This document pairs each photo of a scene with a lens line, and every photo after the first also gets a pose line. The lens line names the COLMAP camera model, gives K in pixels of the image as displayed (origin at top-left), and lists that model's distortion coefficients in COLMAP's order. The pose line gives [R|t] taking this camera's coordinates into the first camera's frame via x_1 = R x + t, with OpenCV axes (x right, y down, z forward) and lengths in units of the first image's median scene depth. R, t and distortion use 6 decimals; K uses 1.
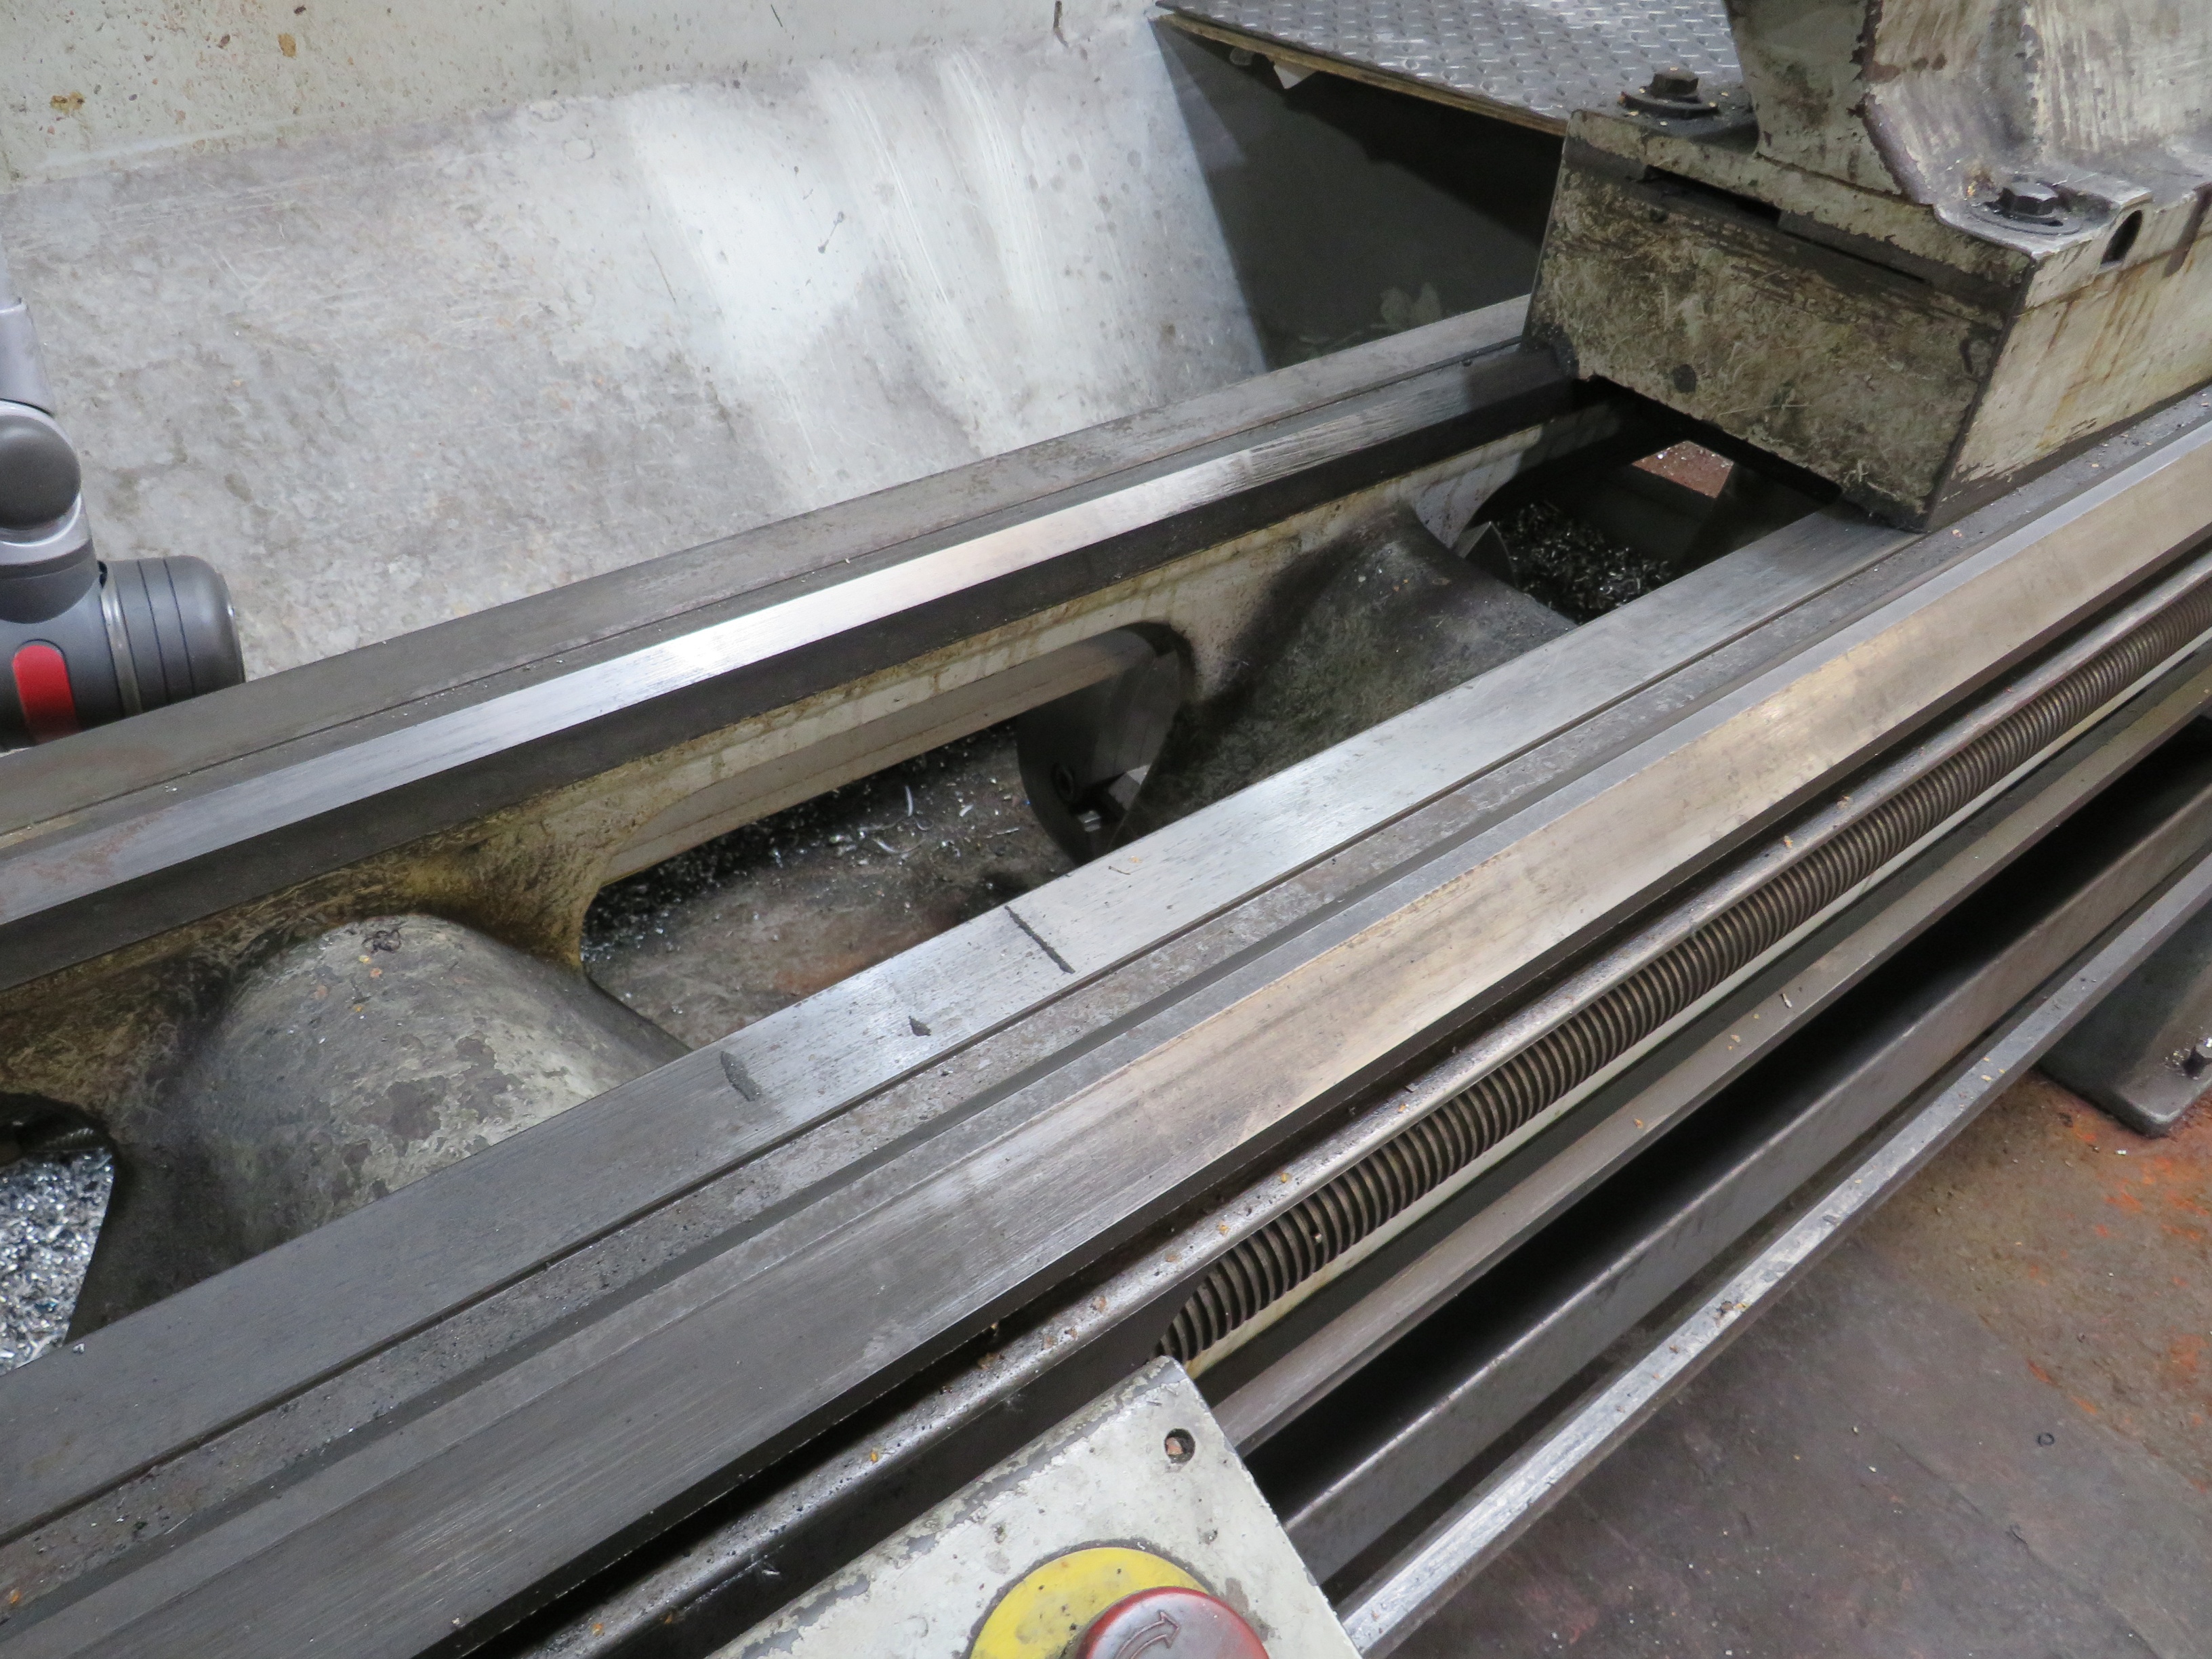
lens RADIAL K [[1581.4, 0, 1117.1], [0, 1581.4, 825.0], [0, 0, 1]] dist [-0.027308, 0.012982]
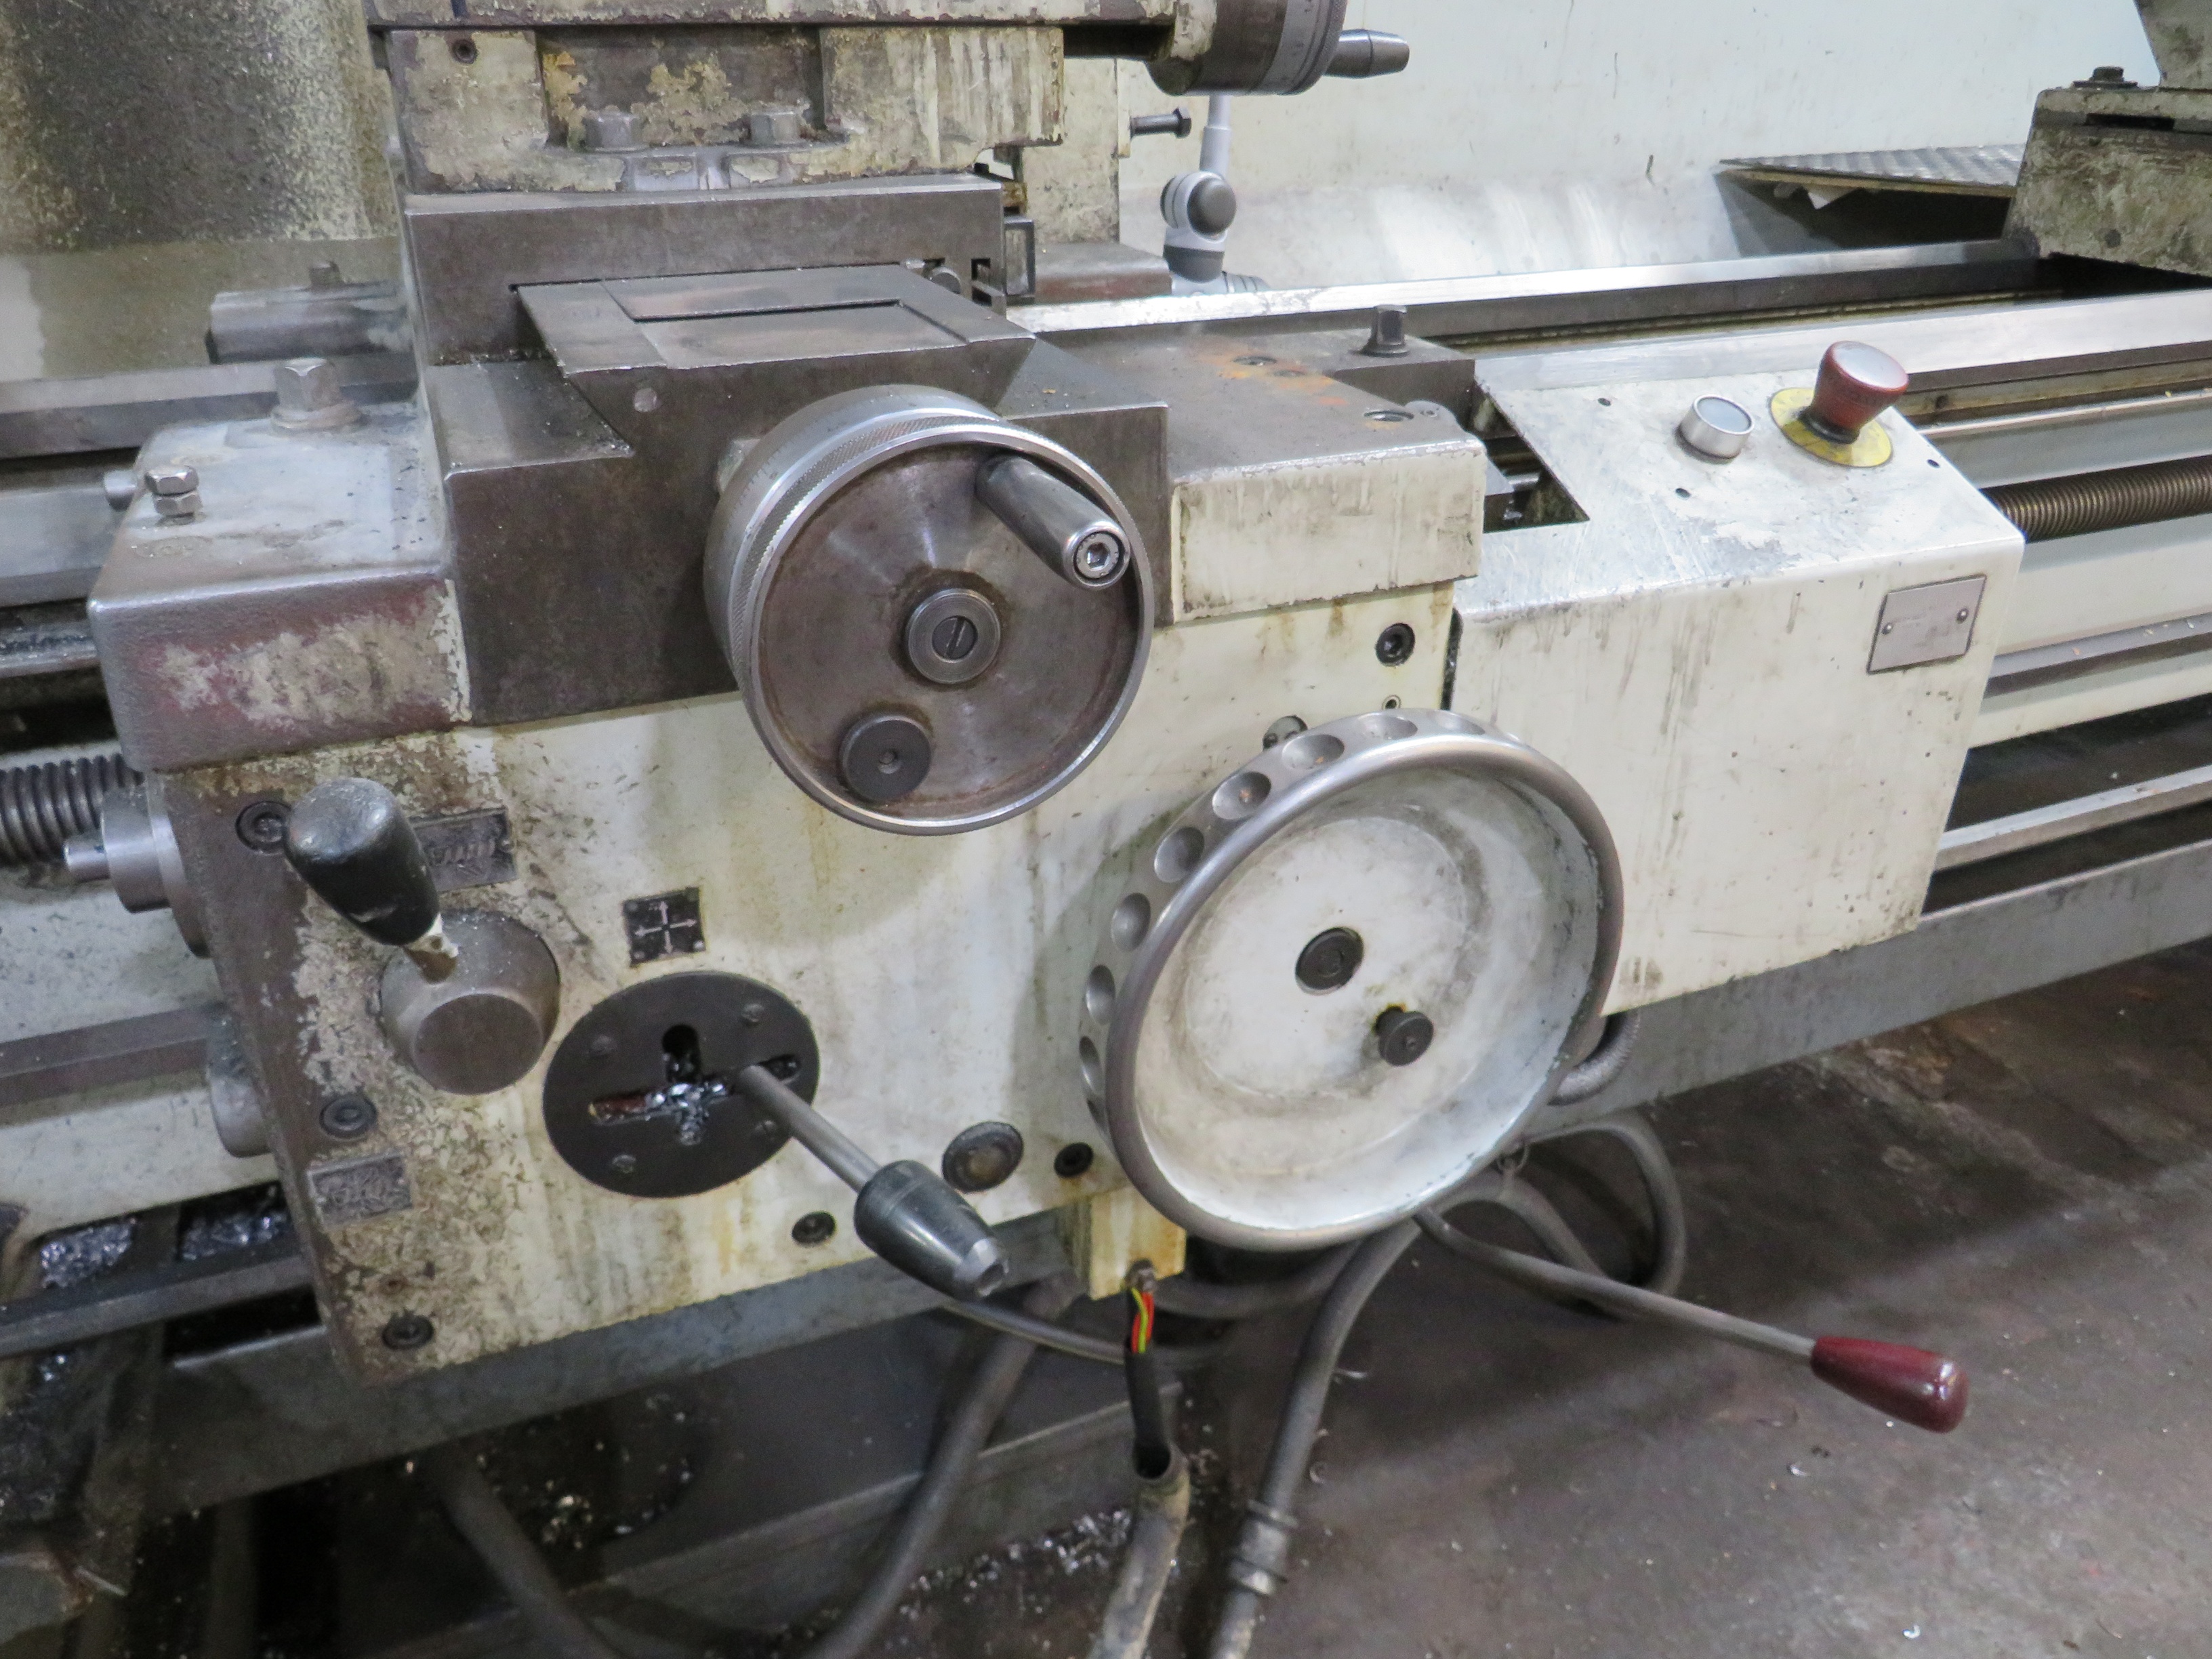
lens RADIAL K [[1581.4, 0, 1098.4], [0, 1581.4, 814.6], [0, 0, 1]] dist [-0.027308, 0.012982]
pose [[0.960413, 0.080207, -0.266782, -0.156801], [-0.135895, 0.970873, -0.197329, 0.719313], [0.243184, 0.225771, 0.943339, -0.607005]]
